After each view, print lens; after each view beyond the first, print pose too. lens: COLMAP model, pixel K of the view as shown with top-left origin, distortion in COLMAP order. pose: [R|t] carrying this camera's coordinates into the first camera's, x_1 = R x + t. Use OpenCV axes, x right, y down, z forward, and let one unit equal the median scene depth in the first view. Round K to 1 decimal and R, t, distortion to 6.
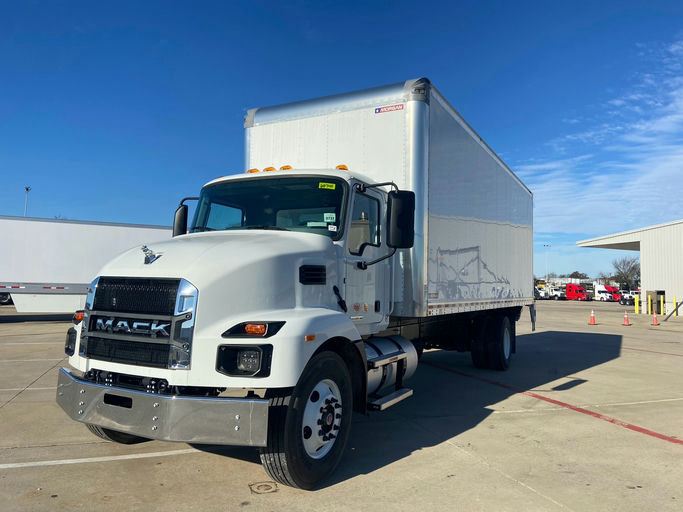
lens RADIAL K [[506.2, 0, 341.5], [0, 506.2, 256.0], [0, 0, 1]] dist [0.090698, -0.002509]
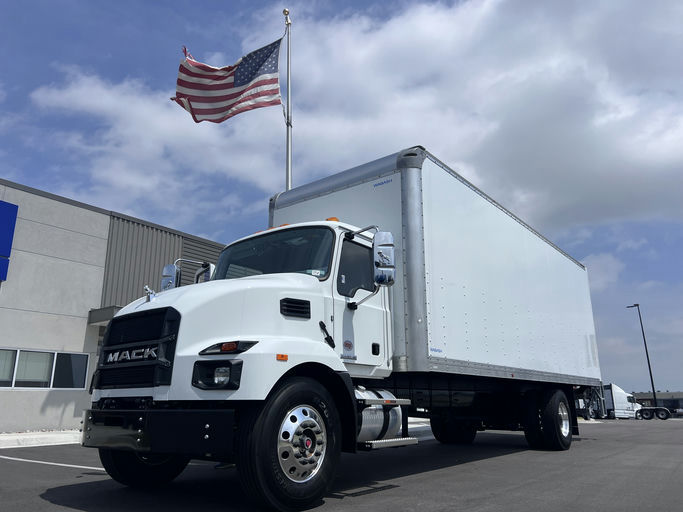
lens RADIAL K [[511.4, 0, 341.5], [0, 511.4, 256.0], [0, 0, 1]] dist [0.009965, -0.002063]
pose [[0.985110, -0.078268, -0.153075, 0.224923], [0.041452, 0.972227, -0.230342, 0.192577], [0.166852, 0.220567, 0.960995, -0.054292]]
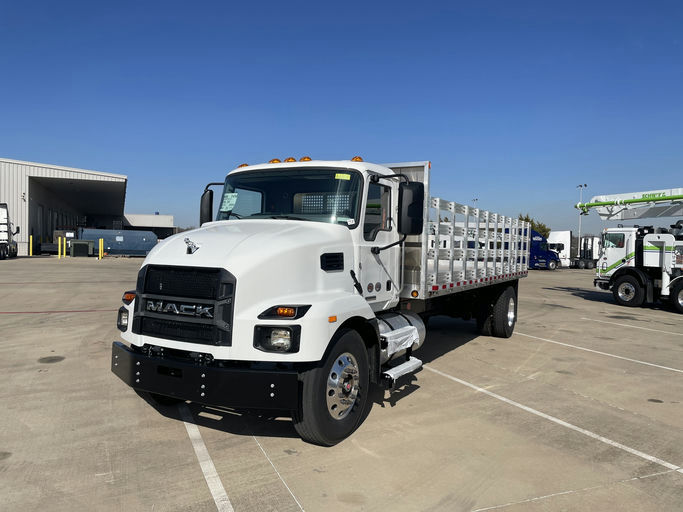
lens RADIAL K [[522.1, 0, 341.5], [0, 522.1, 256.0], [0, 0, 1]] dist [0.045134, -0.000841]
pose [[0.999936, -0.004131, -0.010579, -0.025682], [0.004911, 0.997190, 0.074748, -0.064288], [0.010241, -0.074796, 0.997146, -0.160123]]
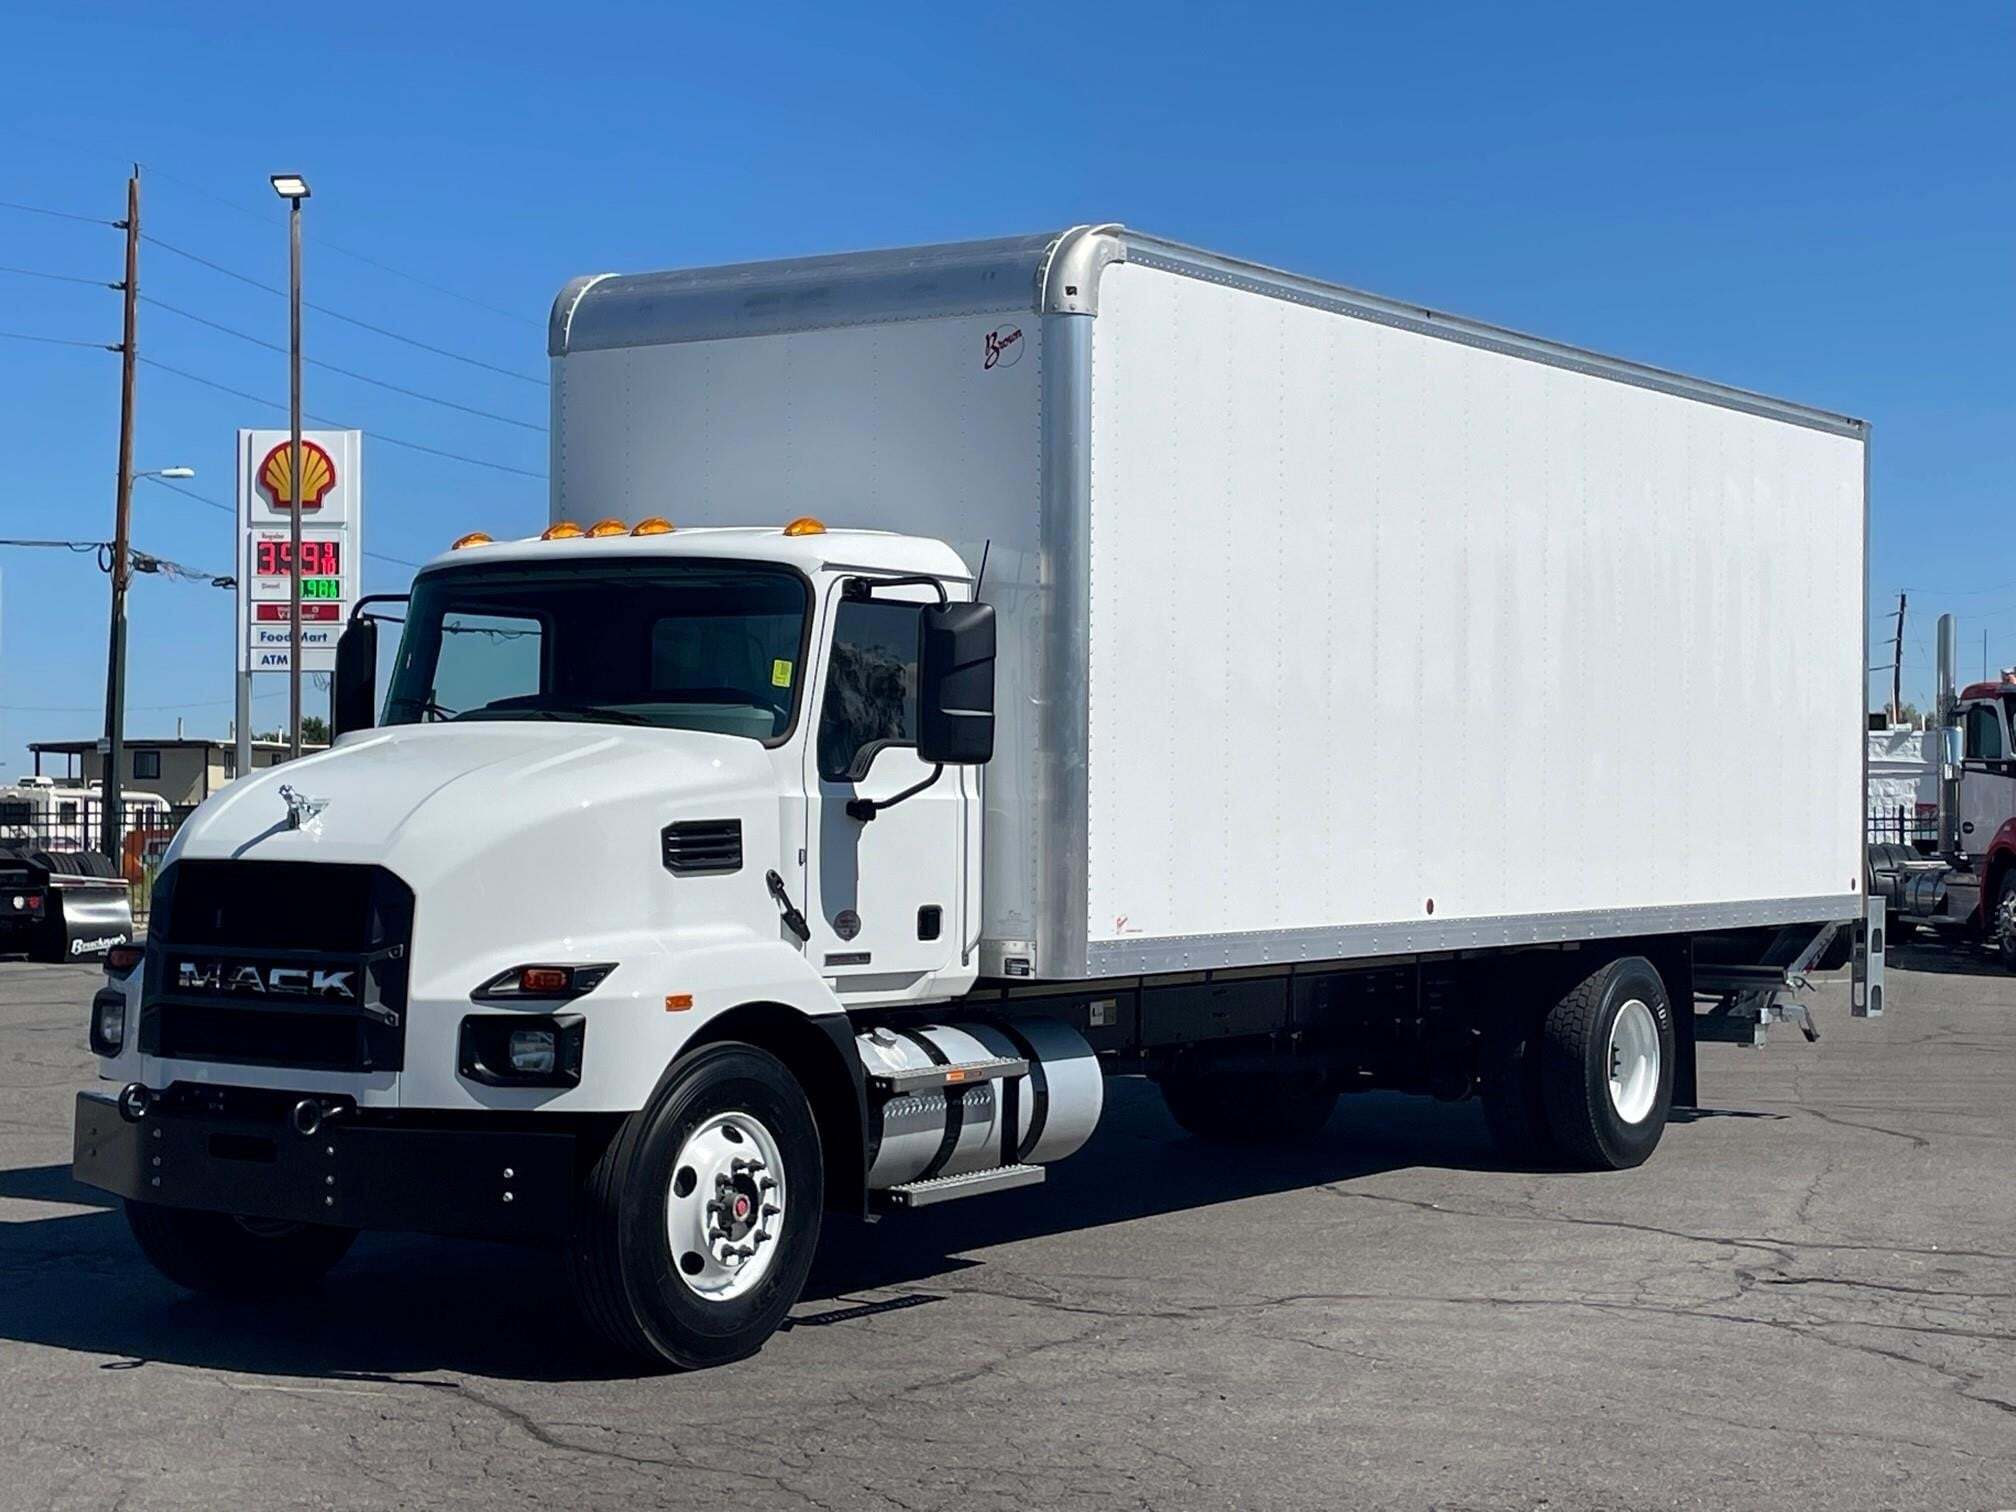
lens RADIAL K [[3392.4, 0, 1008.0], [0, 3392.4, 756.0], [0, 0, 1]] dist [-0.003599, 0.020886]
pose [[0.995015, -0.020388, -0.097618, 0.446868], [0.024821, 0.998705, 0.044418, -0.145193], [0.096586, -0.046619, 0.994232, -1.606150]]
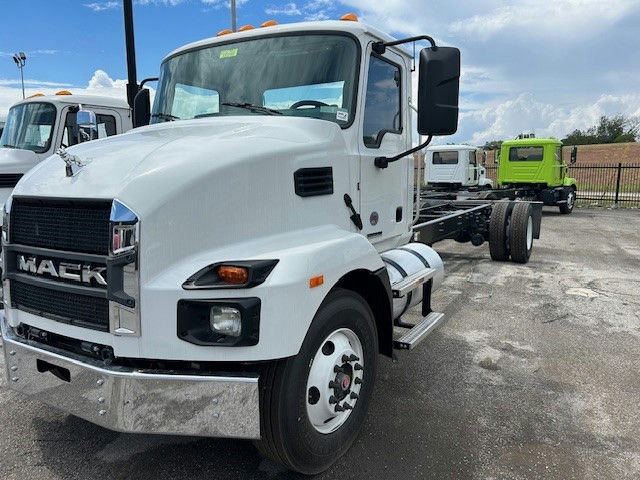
lens RADIAL K [[479.2, 0, 320.0], [0, 479.2, 240.0], [0, 0, 1]] dist [0.009965, -0.002063]
pose [[0.998688, -0.031231, -0.040589, -0.026863], [0.038933, 0.977879, 0.205517, -0.019187], [0.033273, -0.206827, 0.977811, 0.363167]]
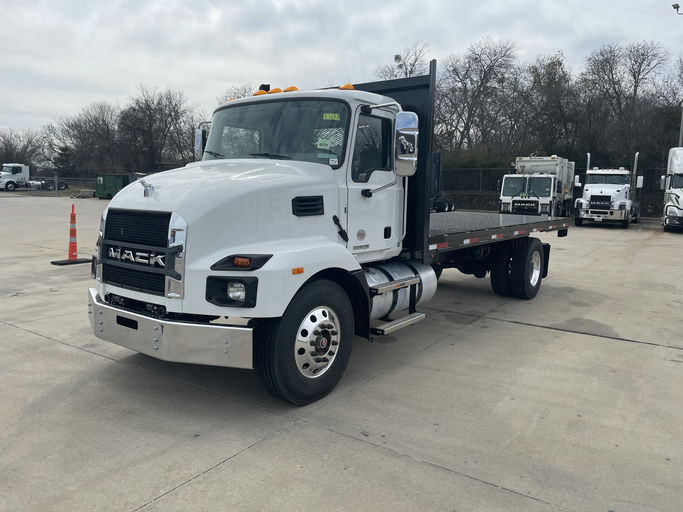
lens RADIAL K [[506.2, 0, 341.5], [0, 506.2, 256.0], [0, 0, 1]] dist [0.090698, -0.002509]
pose [[0.989275, 0.009249, -0.145770, 0.161626], [0.016881, 0.984065, 0.177005, -0.042529], [0.145084, -0.177567, 0.973355, 0.021547]]
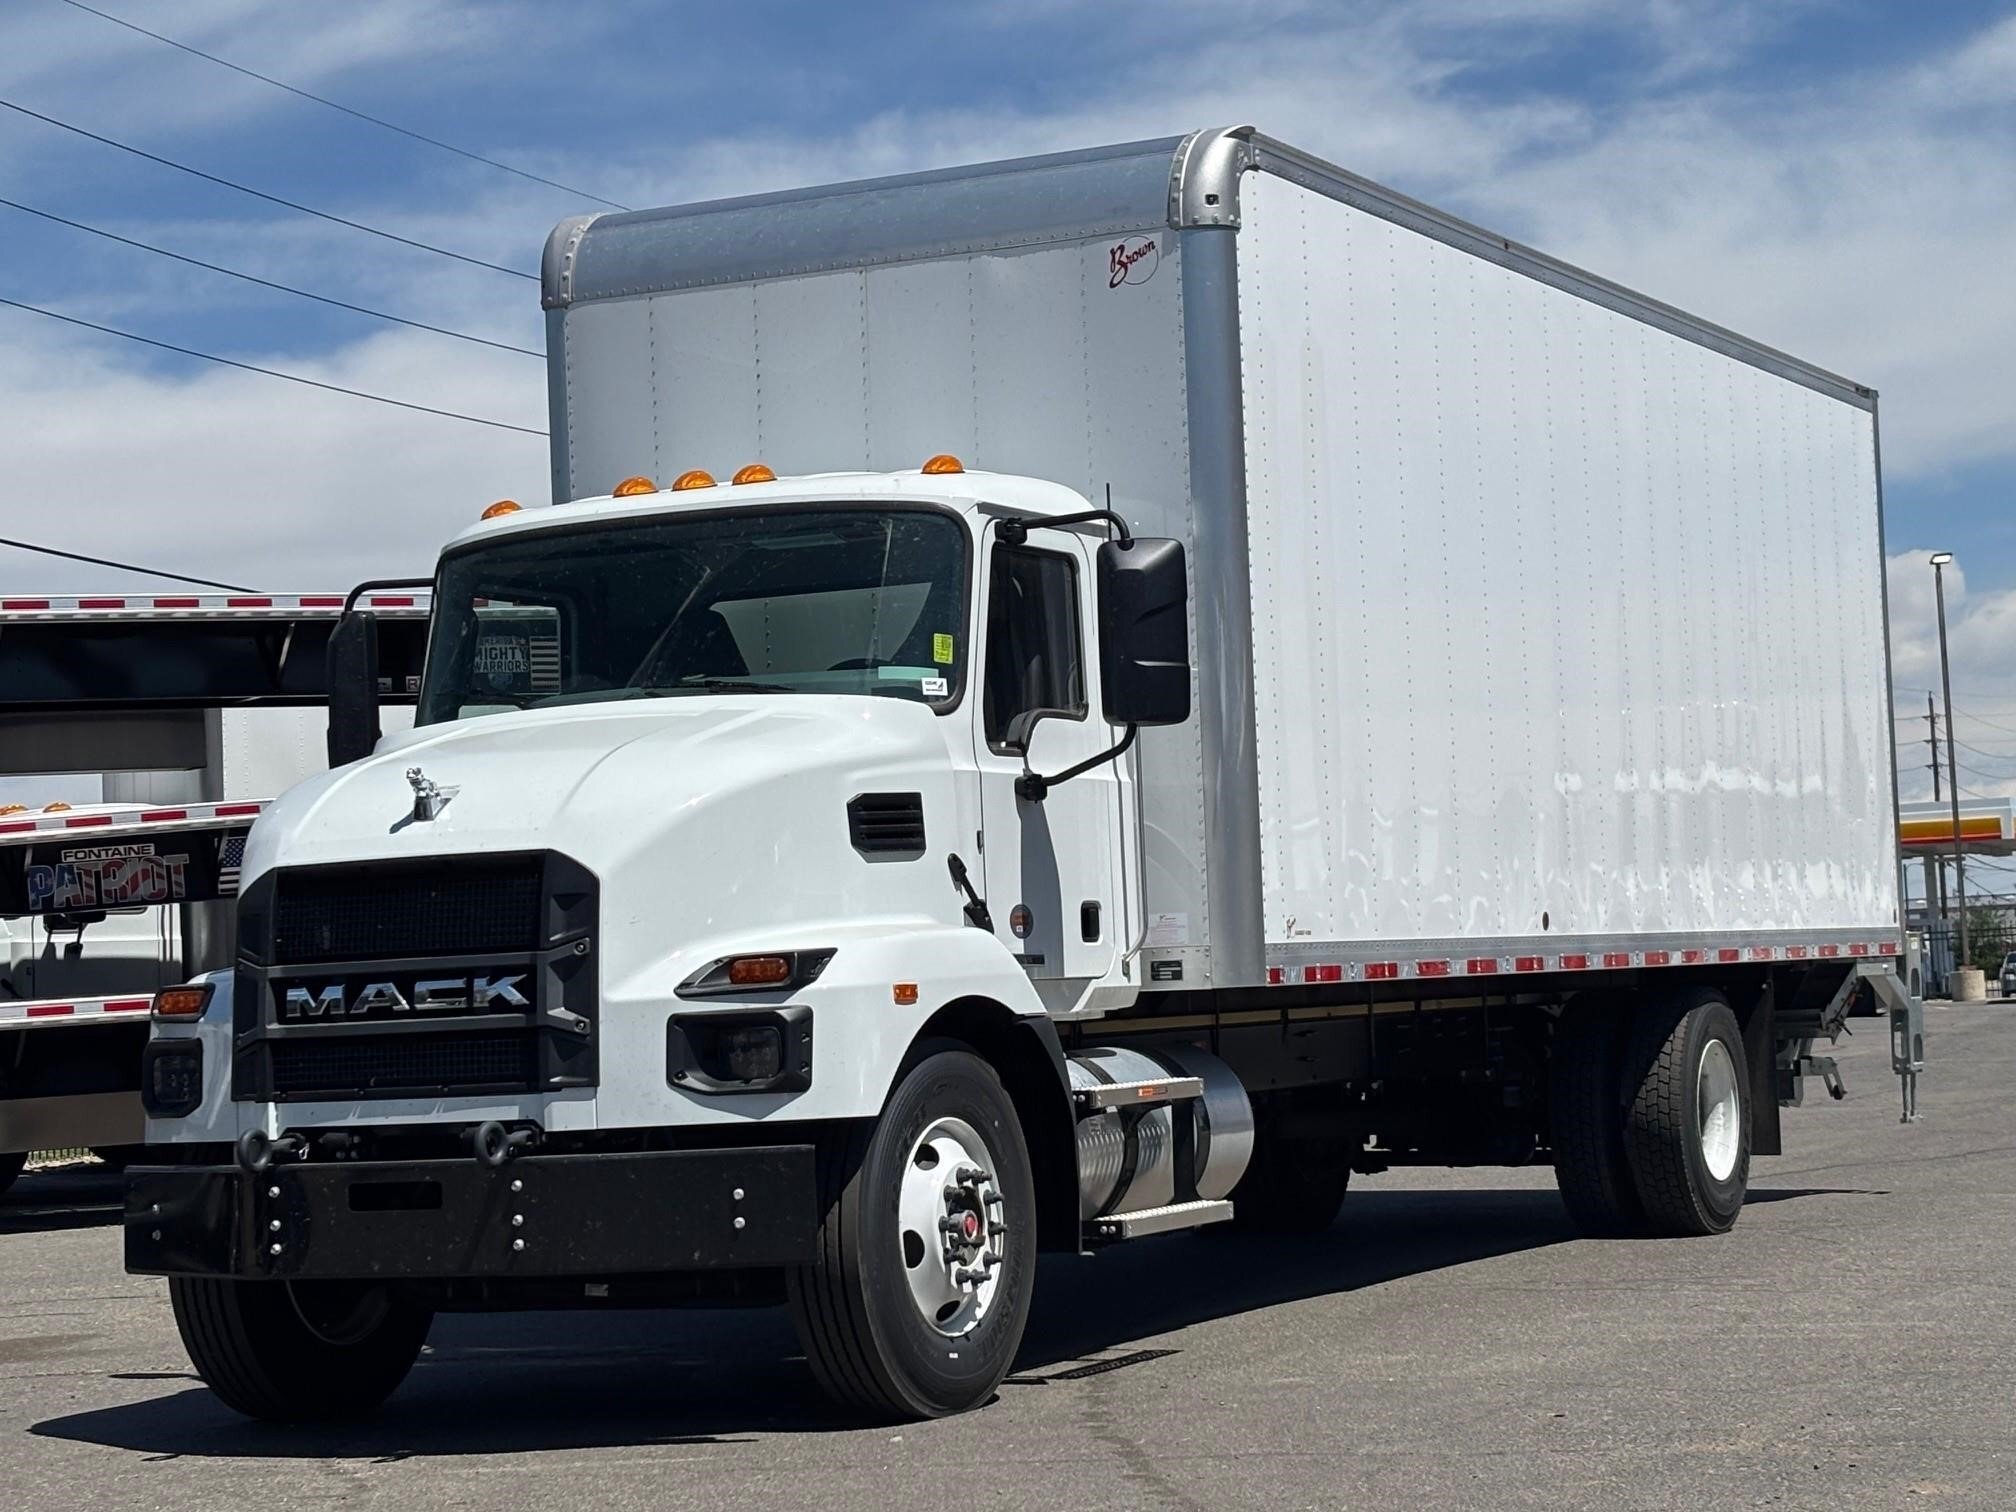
lens RADIAL K [[4196.0, 0, 1008.0], [0, 4196.0, 756.0], [0, 0, 1]] dist [0.155415, 0.072761]
pose [[0.996680, -0.069267, 0.042795, -0.097190], [0.069291, 0.997596, 0.000920, -0.003319], [-0.042756, 0.002049, 0.999083, -1.848847]]
